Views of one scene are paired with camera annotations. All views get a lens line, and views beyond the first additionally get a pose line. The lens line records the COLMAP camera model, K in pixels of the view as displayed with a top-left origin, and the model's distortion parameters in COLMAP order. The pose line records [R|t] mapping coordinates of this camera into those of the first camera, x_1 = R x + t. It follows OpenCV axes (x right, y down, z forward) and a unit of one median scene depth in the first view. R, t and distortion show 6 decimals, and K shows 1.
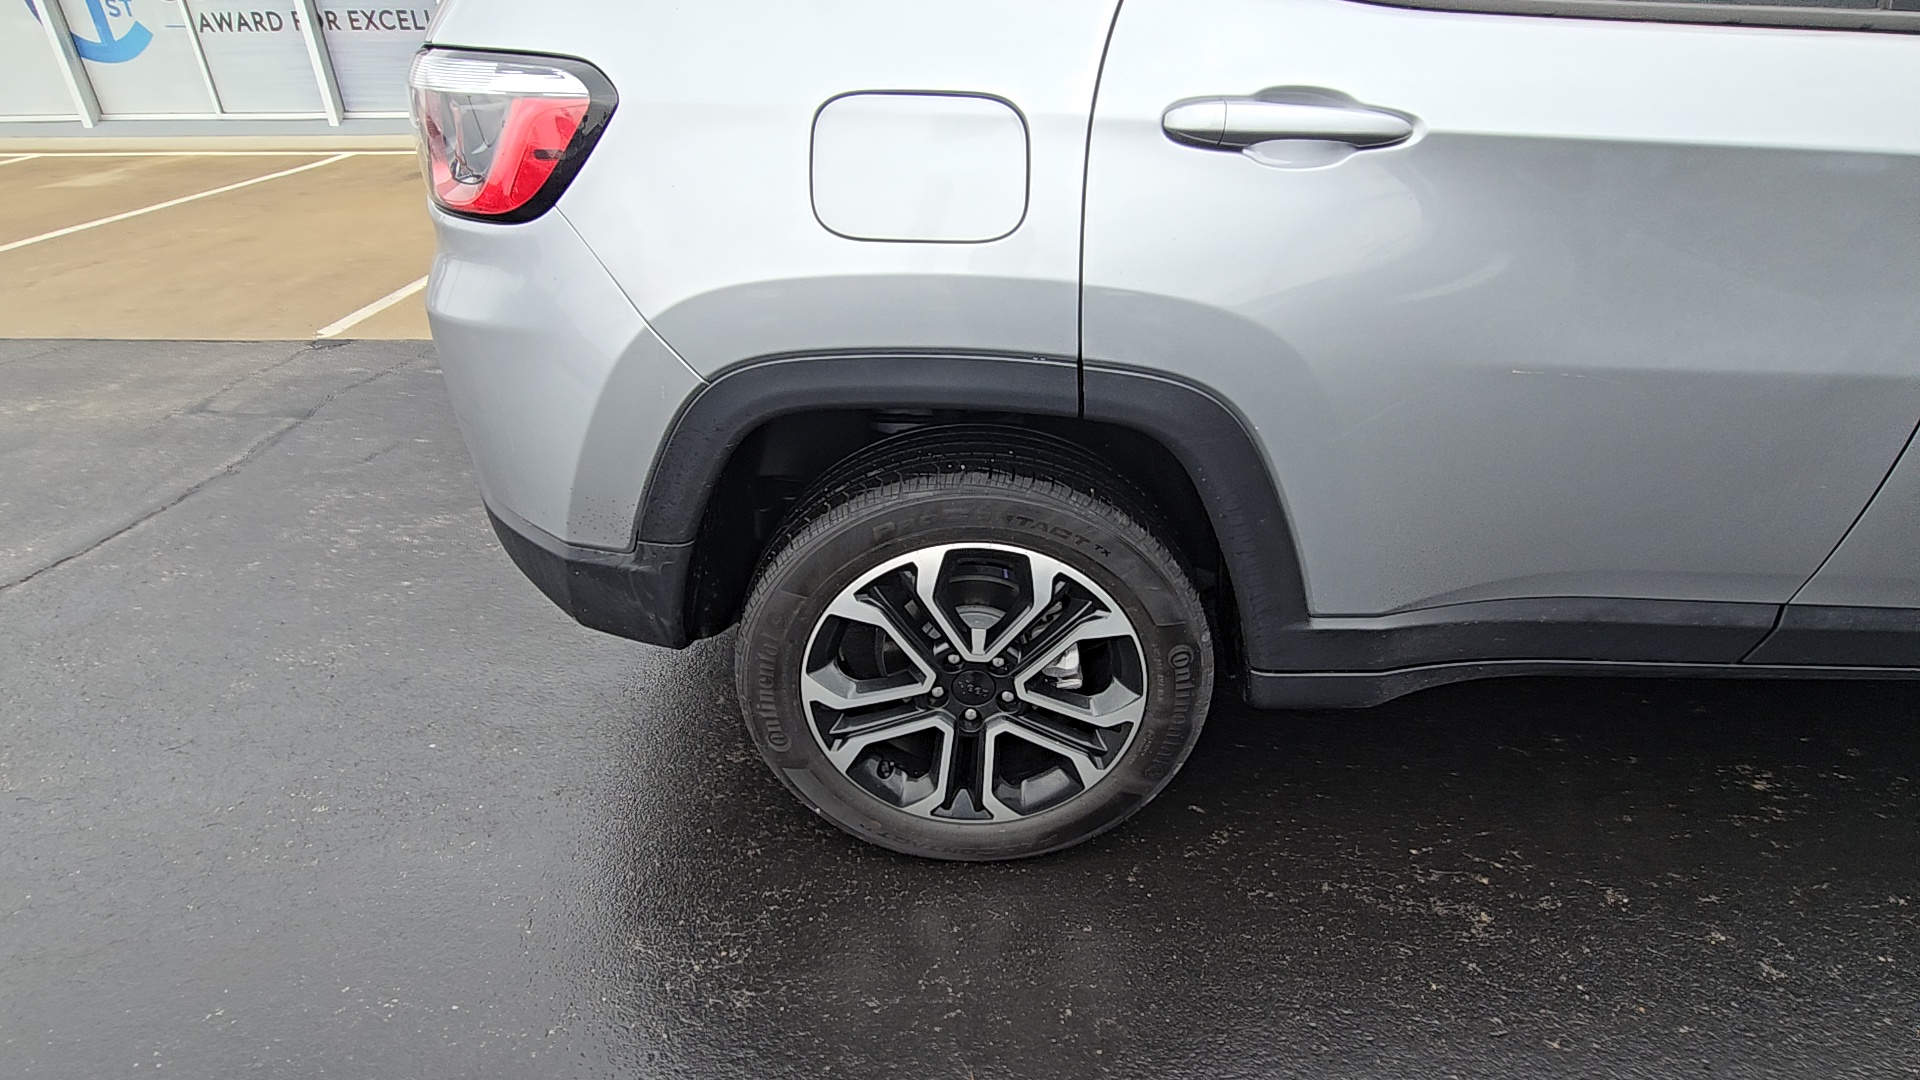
lens RADIAL K [[965.8, 0, 947.8], [0, 965.8, 549.0], [0, 0, 1]] dist [-0.000161, 0.000212]
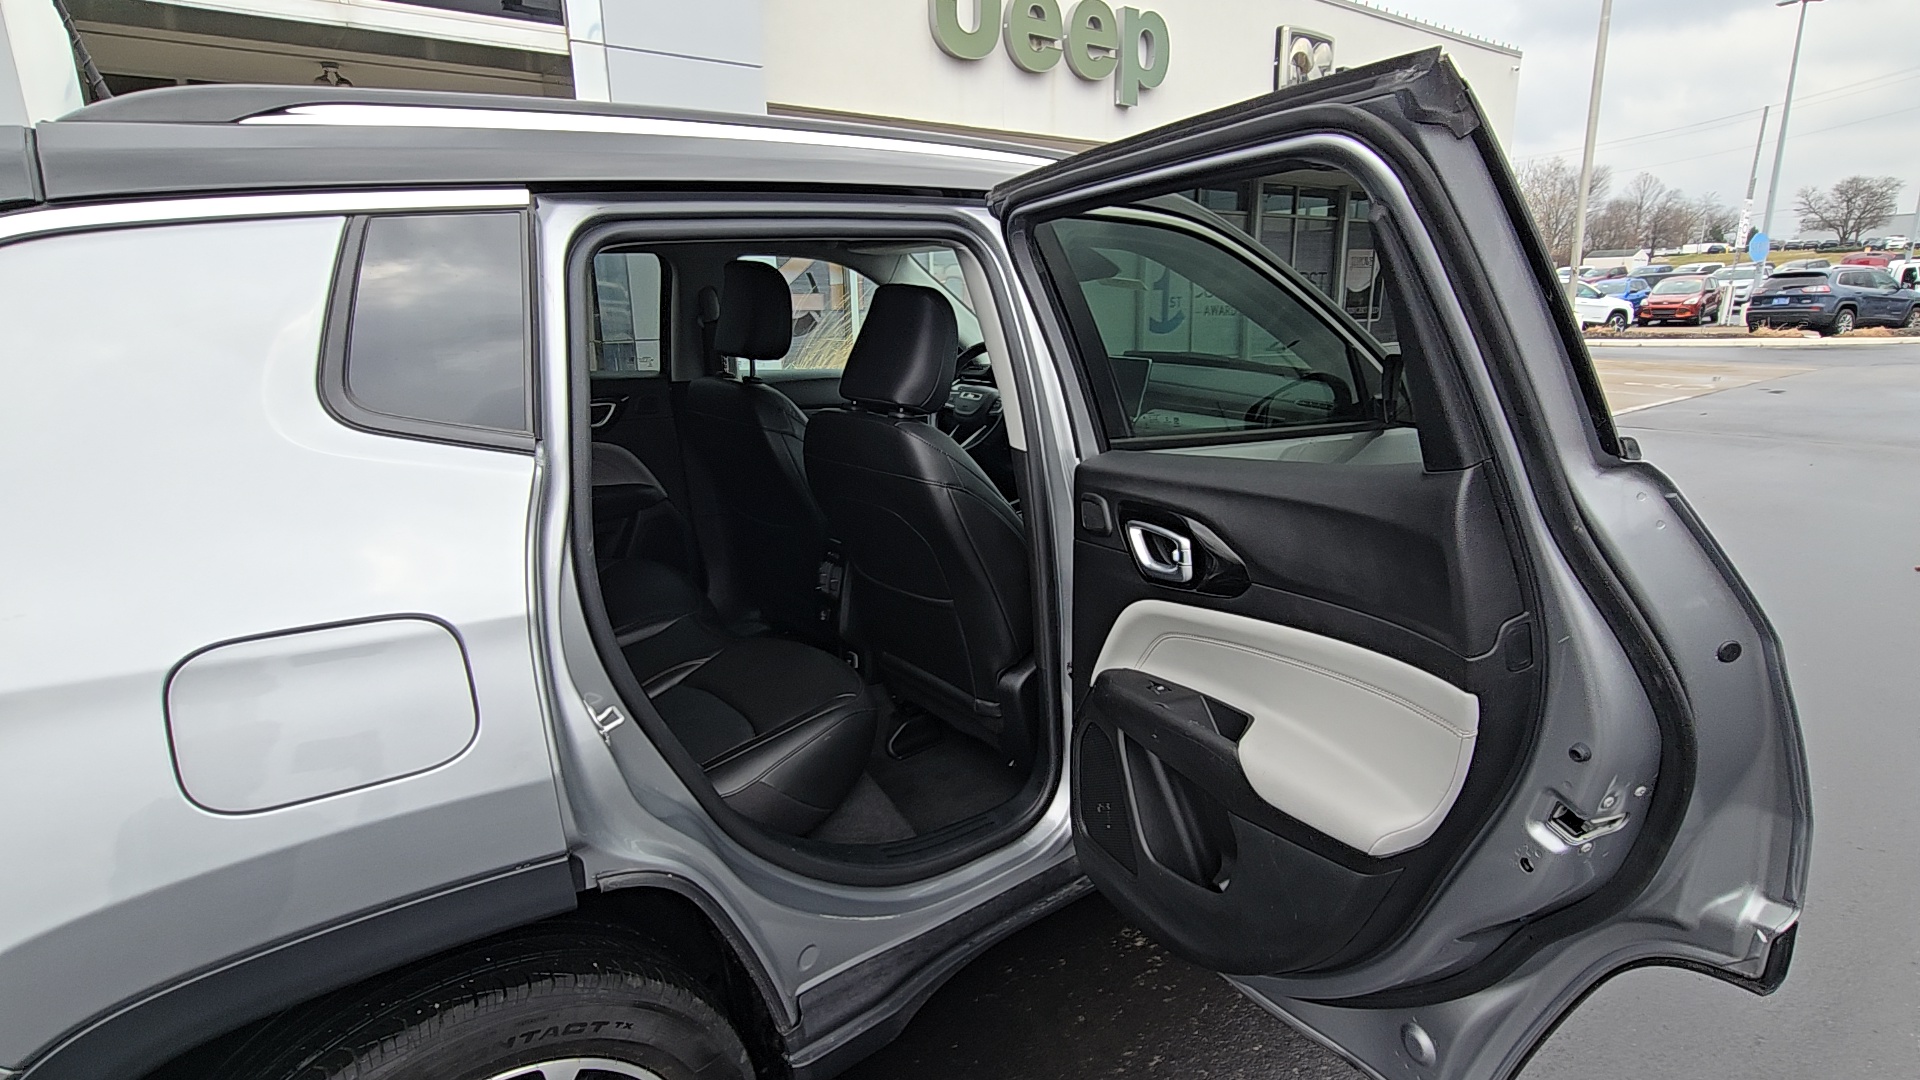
lens RADIAL K [[965.8, 0, 952.7], [0, 965.8, 547.0], [0, 0, 1]] dist [-0.000161, 0.000212]
pose [[0.758711, -0.162640, 0.630798, -0.097651], [0.322314, 0.935221, -0.146543, -0.171214], [-0.566102, 0.314498, 0.761984, -0.014891]]
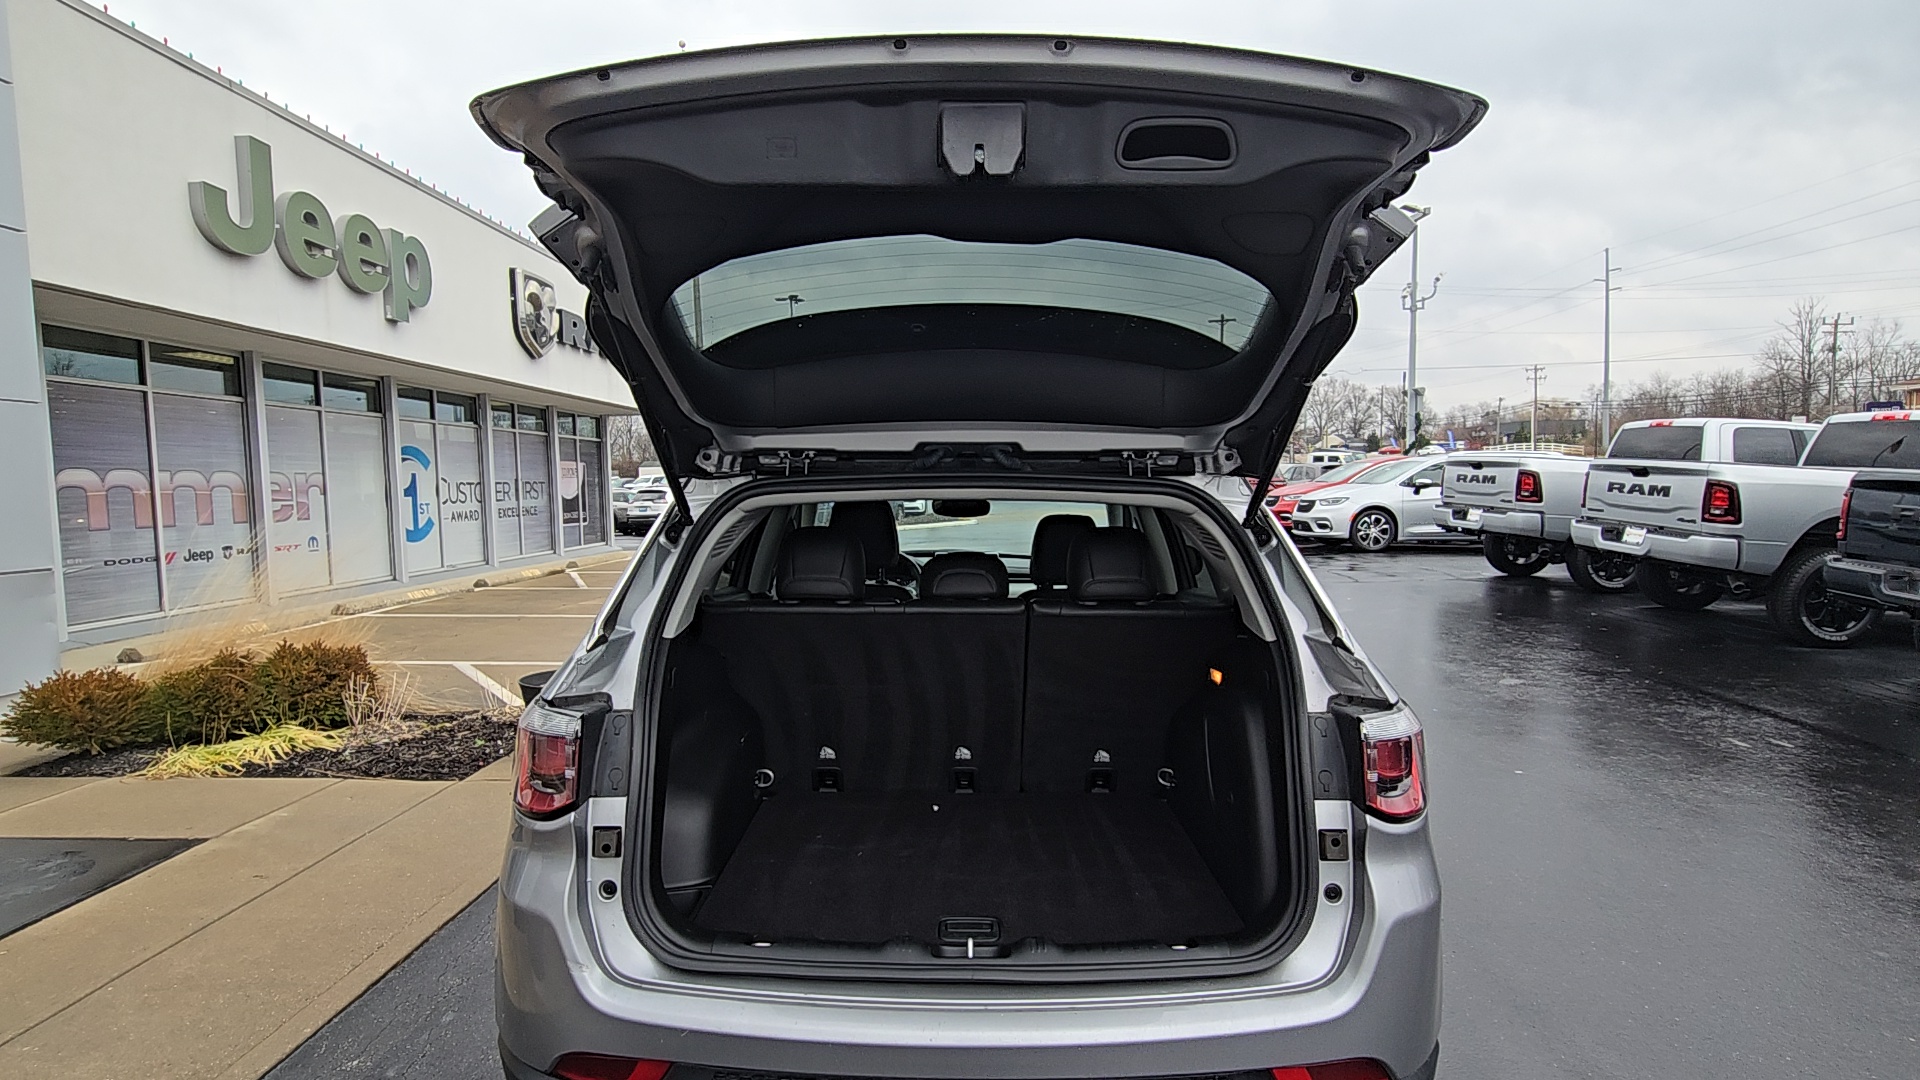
lens RADIAL K [[965.8, 0, 951.6], [0, 965.8, 552.5], [0, 0, 1]] dist [-0.000161, 0.000212]
pose [[-0.025365, -0.058423, 0.997970, -1.562764], [0.505020, 0.860788, 0.063228, -0.925996], [-0.862735, 0.505599, 0.007671, 1.176395]]
